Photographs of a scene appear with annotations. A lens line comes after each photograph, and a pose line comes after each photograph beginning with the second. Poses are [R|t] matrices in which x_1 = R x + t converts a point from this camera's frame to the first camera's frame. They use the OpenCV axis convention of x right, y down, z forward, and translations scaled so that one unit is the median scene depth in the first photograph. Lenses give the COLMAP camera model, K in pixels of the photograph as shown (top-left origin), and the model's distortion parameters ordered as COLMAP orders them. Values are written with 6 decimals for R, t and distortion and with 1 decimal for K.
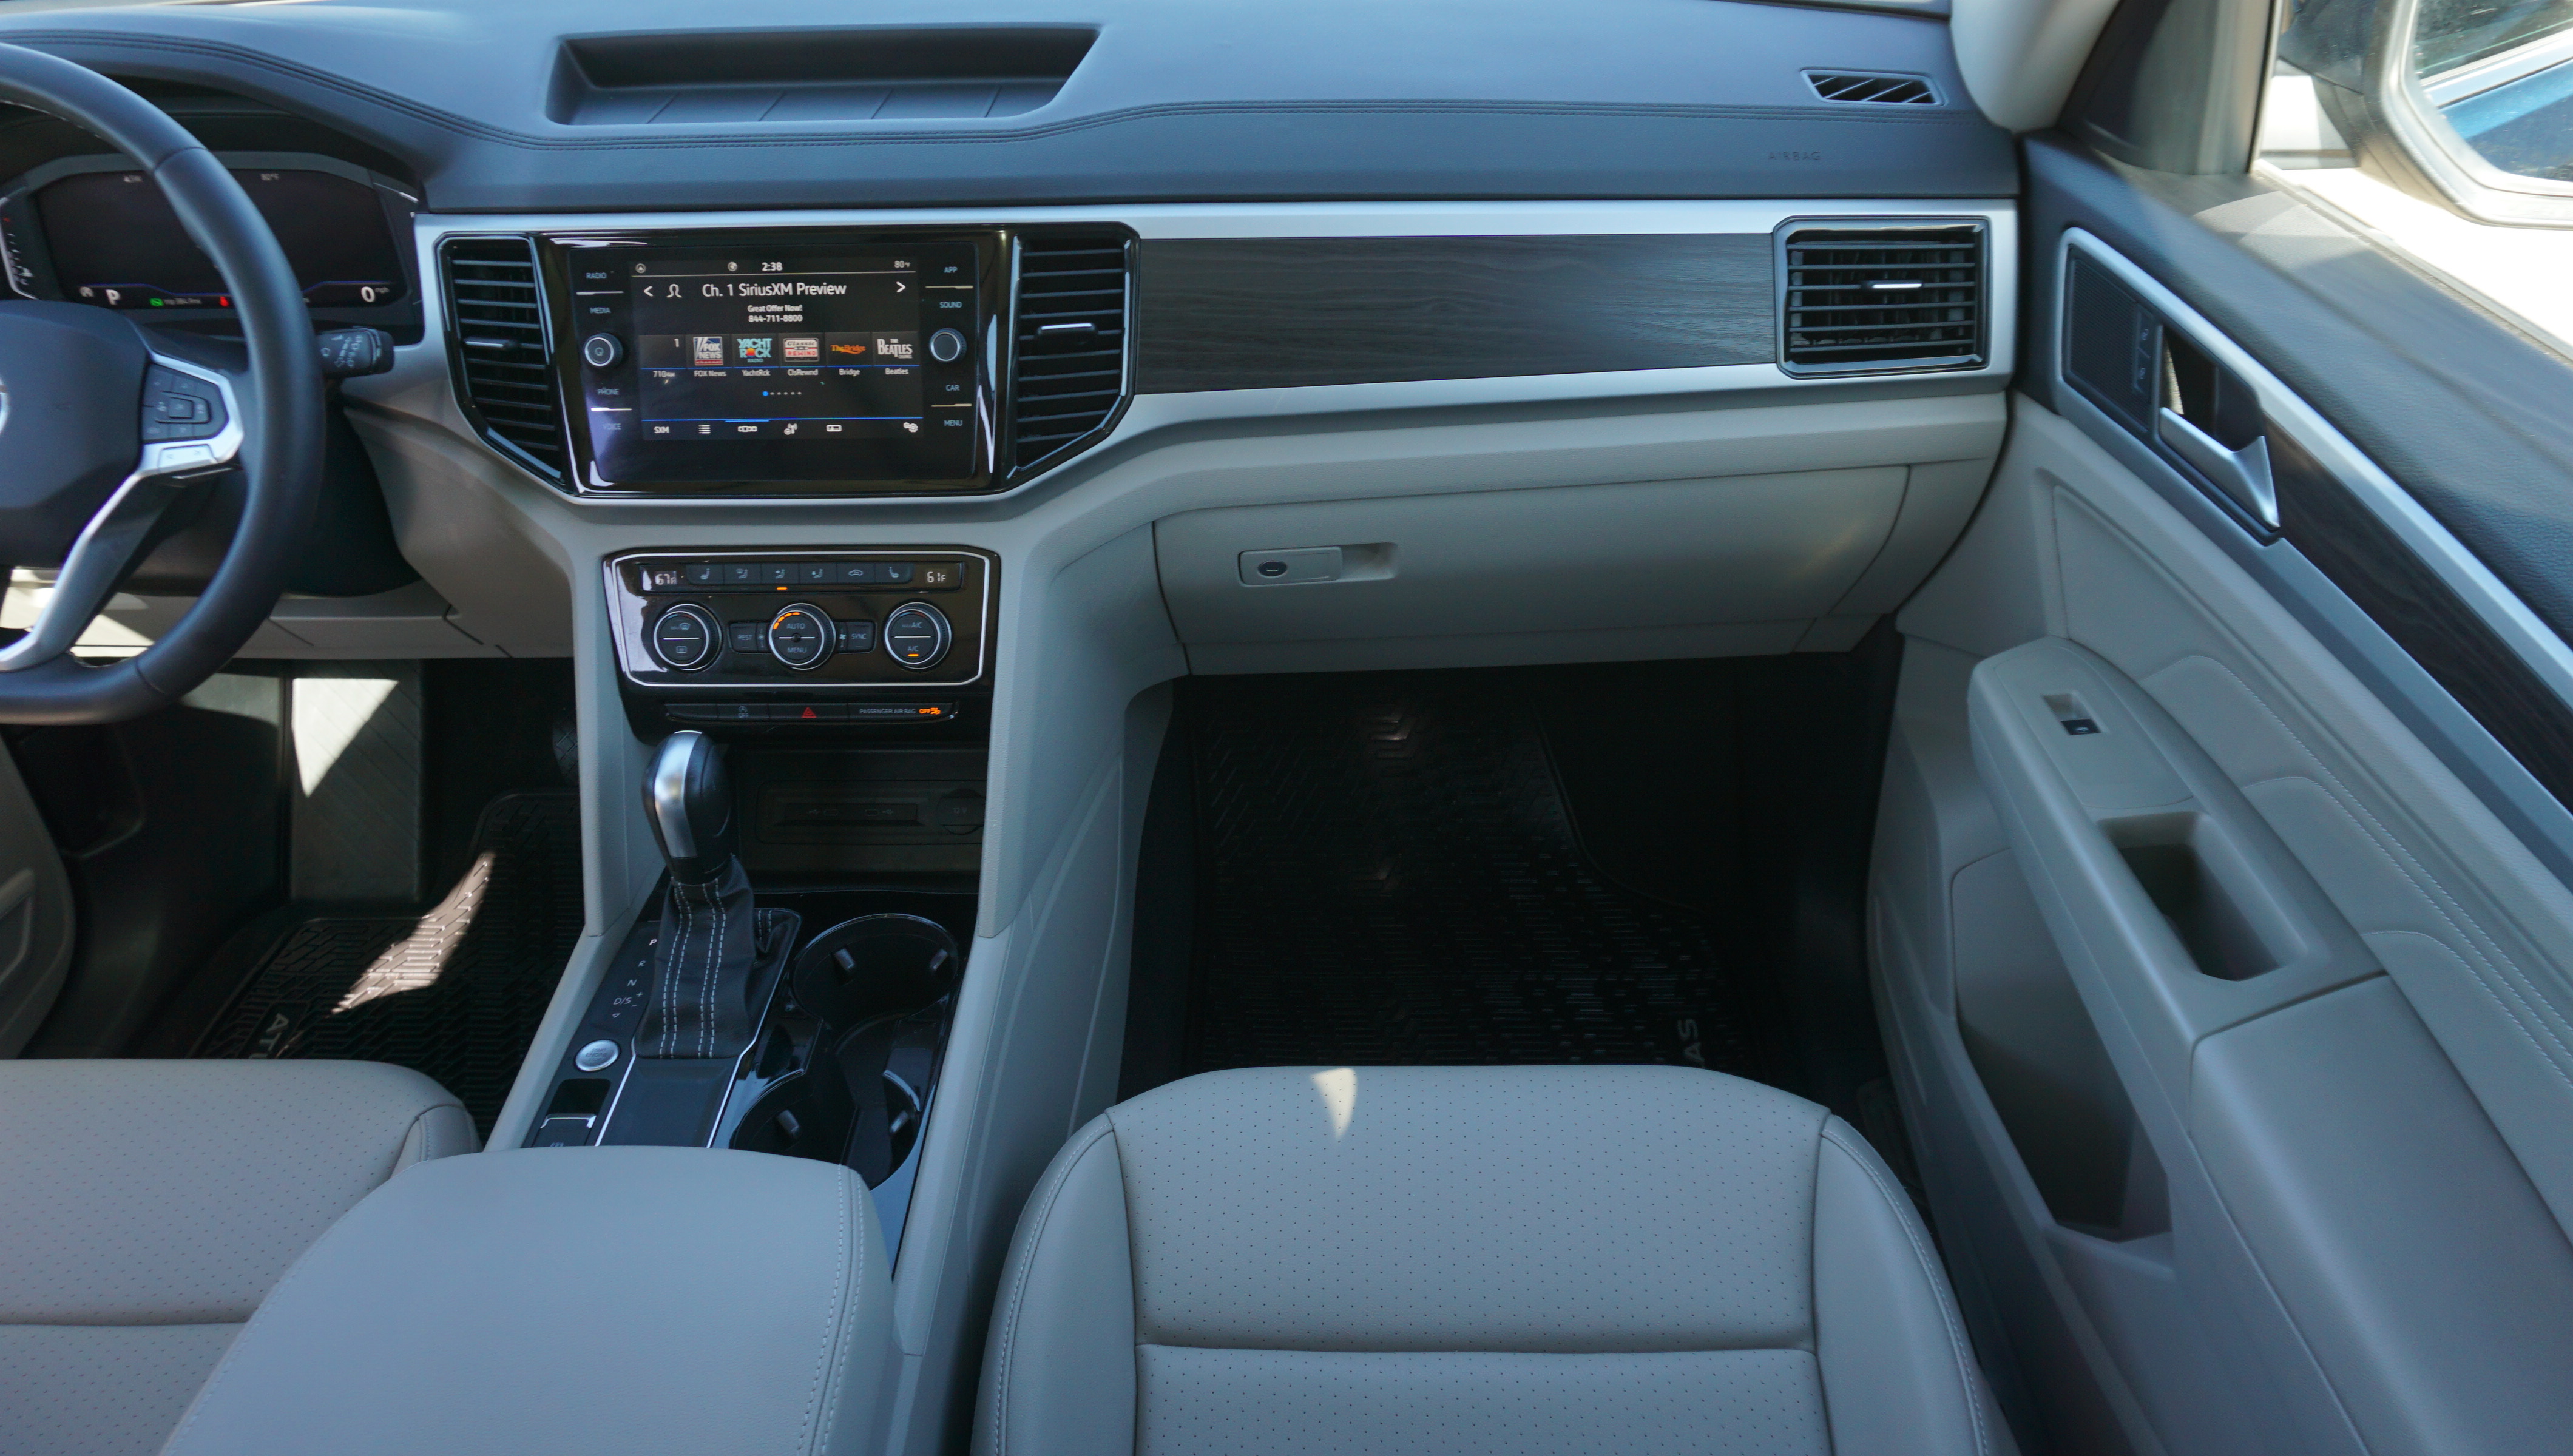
lens RADIAL K [[1720.0, 0, 1279.9], [0, 1720.0, 723.2], [0, 0, 1]] dist [-0.049355, 0.037379]
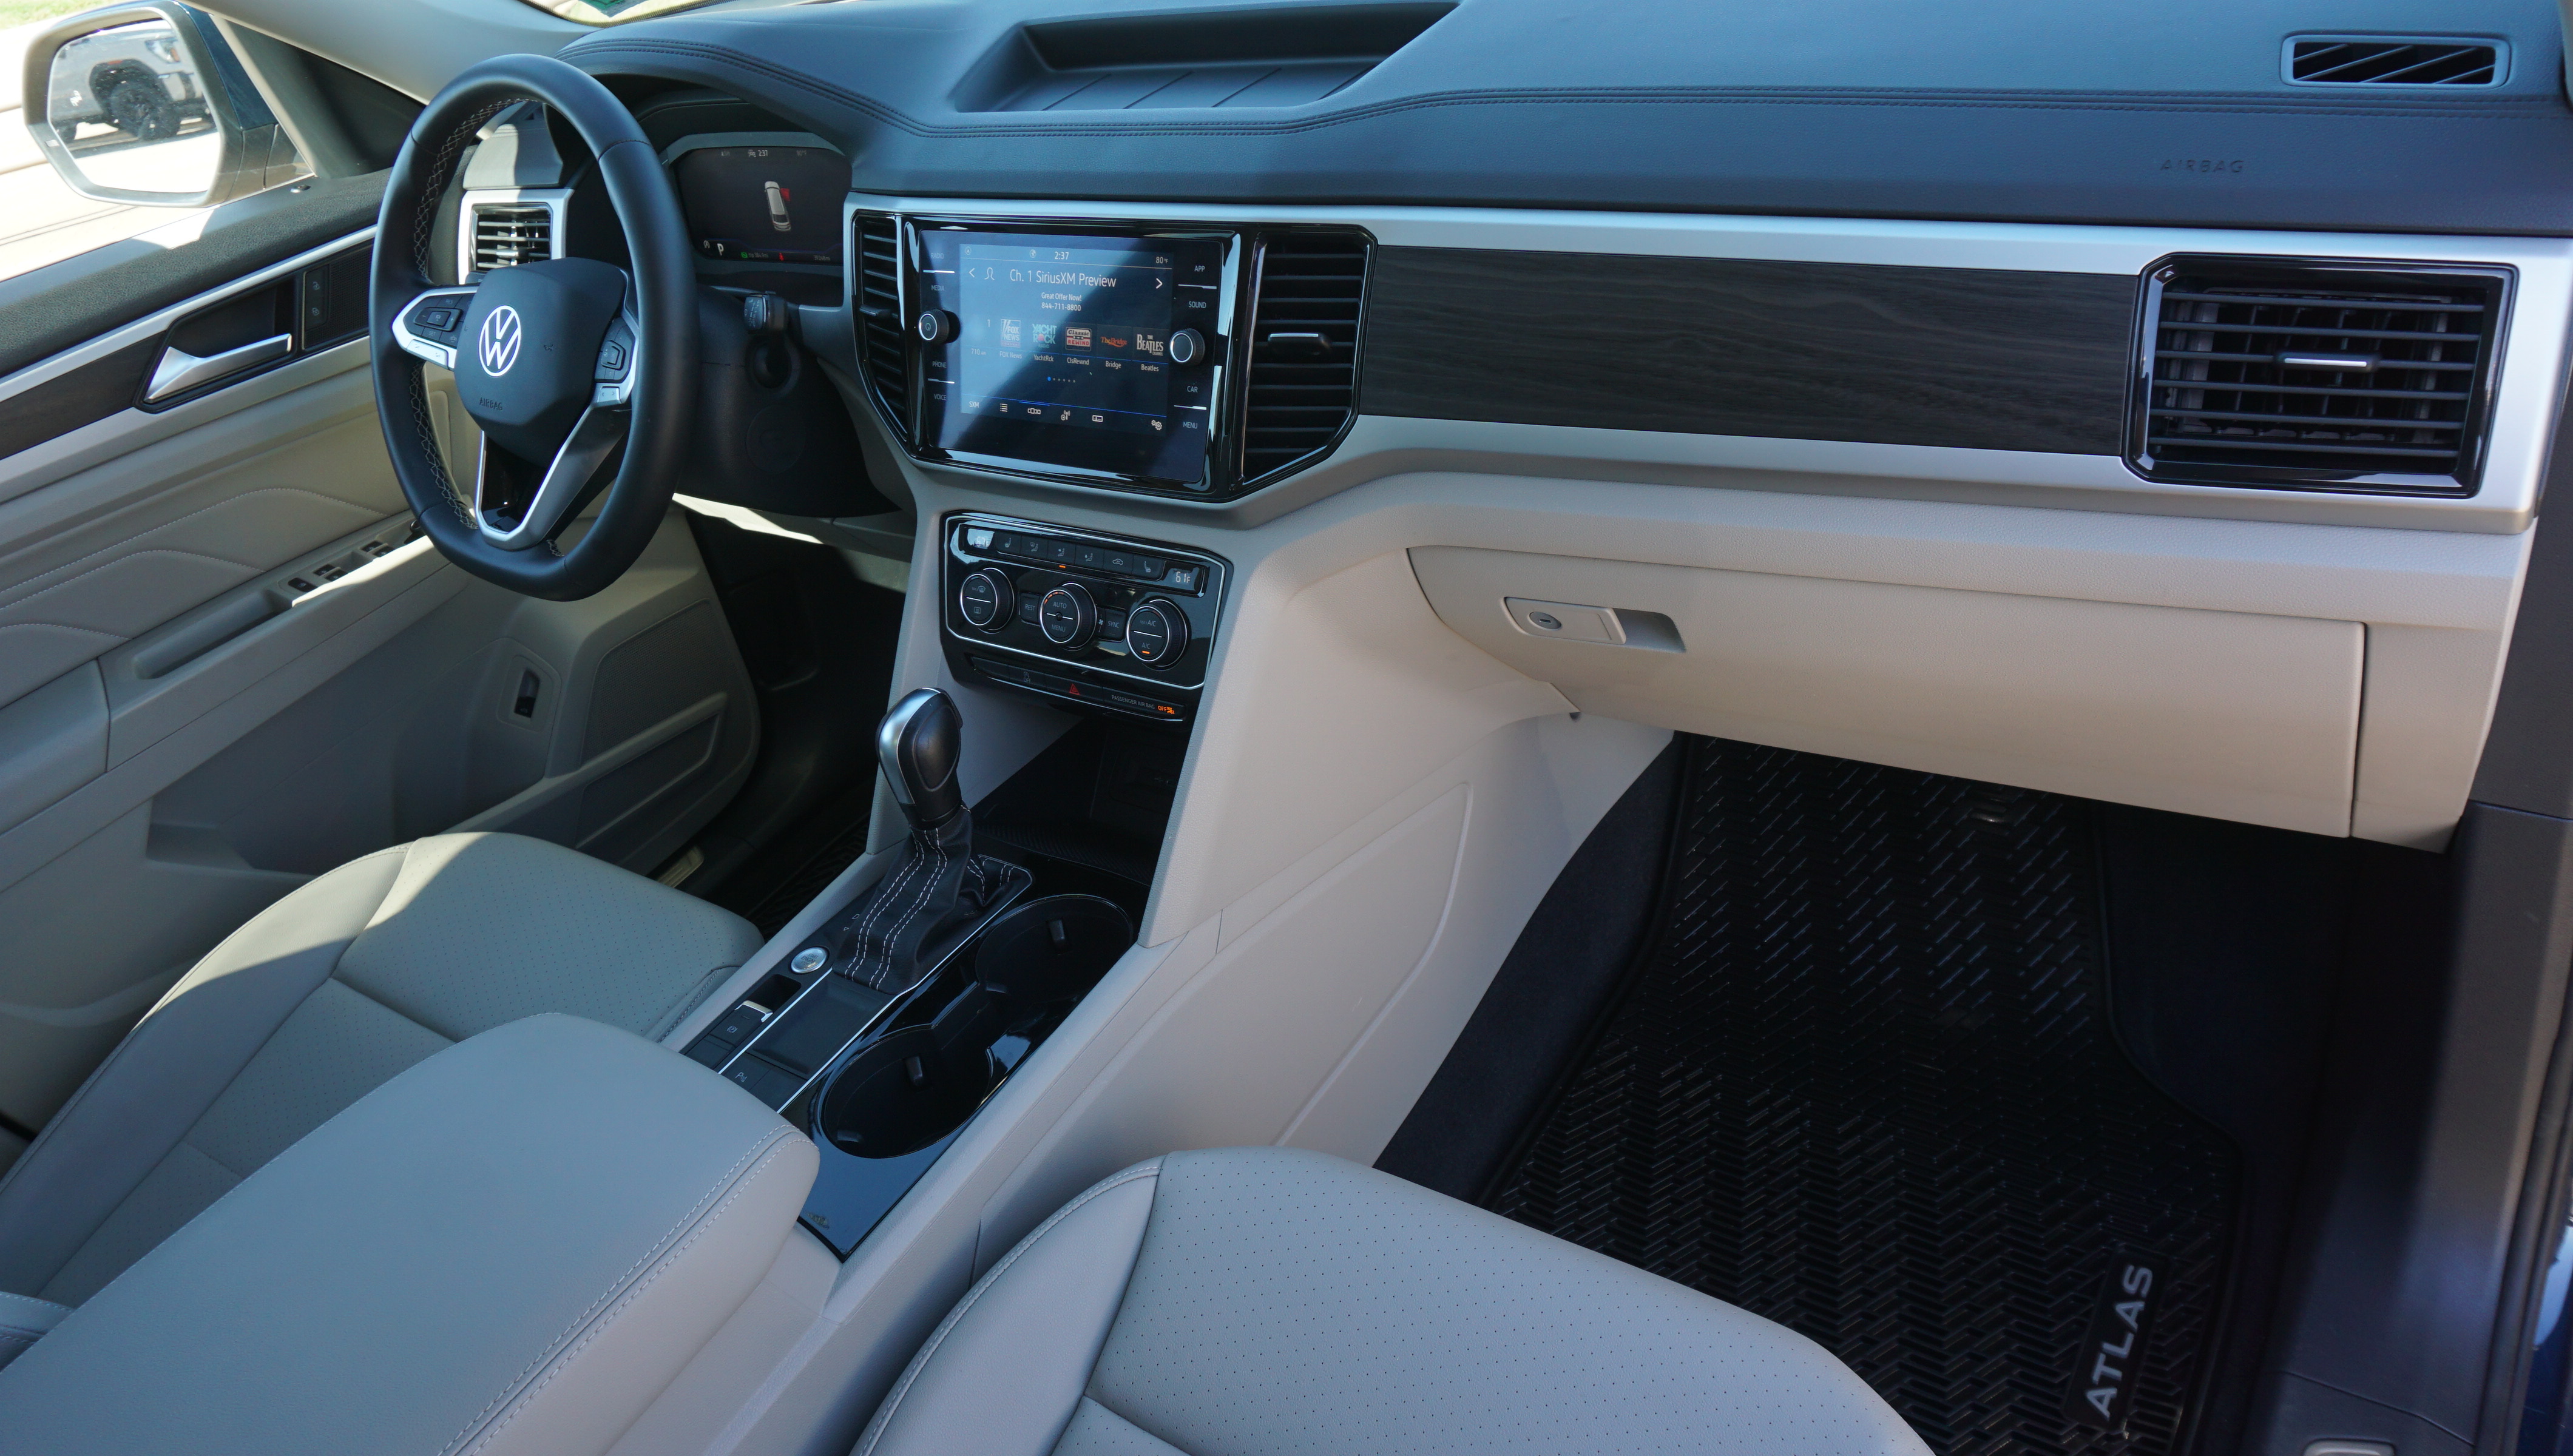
lens RADIAL K [[1720.0, 0, 1284.0], [0, 1720.0, 731.6], [0, 0, 1]] dist [-0.049355, 0.037379]
pose [[0.828795, 0.190928, -0.525970, 0.388008], [-0.167969, 0.981526, 0.091618, -0.099642], [0.533746, 0.012414, 0.845554, 0.199155]]
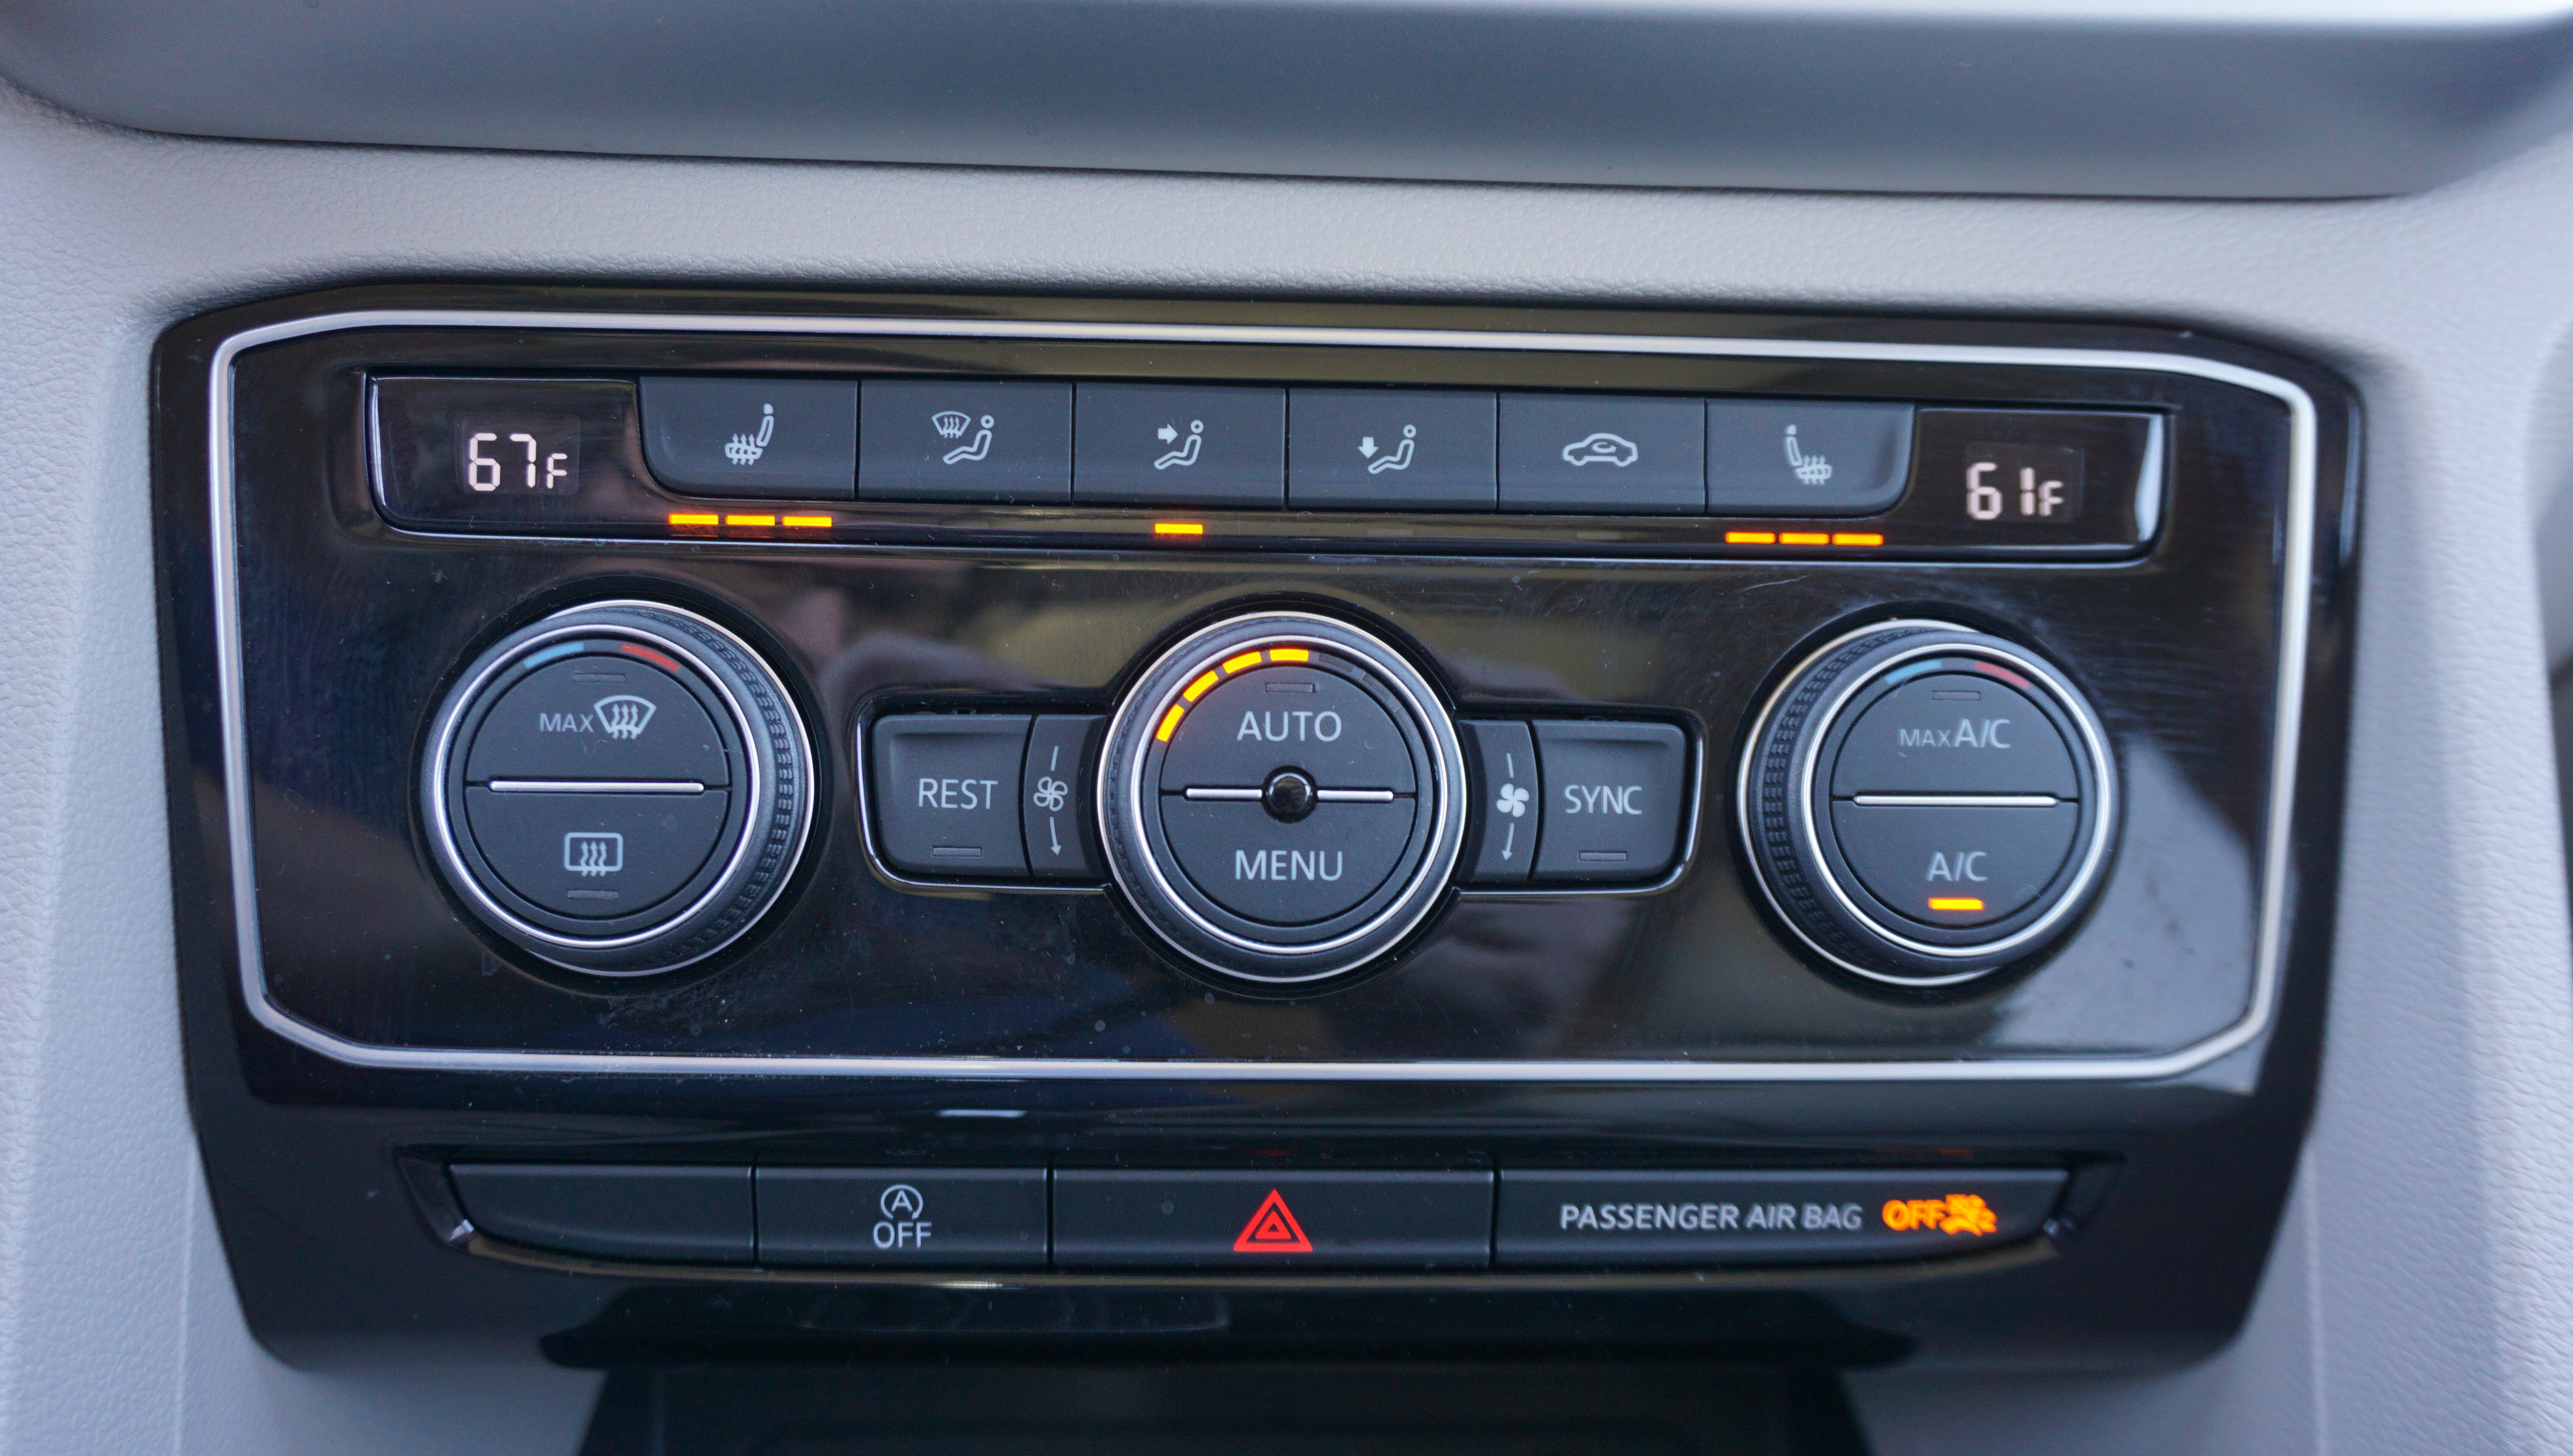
lens RADIAL K [[2166.0, 0, 1273.2], [0, 2166.0, 714.3], [0, 0, 1]] dist [0.001968, -0.015003]
pose [[0.996395, 0.020486, 0.082325, -0.302440], [-0.006683, 0.986344, -0.164563, -0.021788], [-0.084572, 0.163419, 0.982925, 0.786210]]
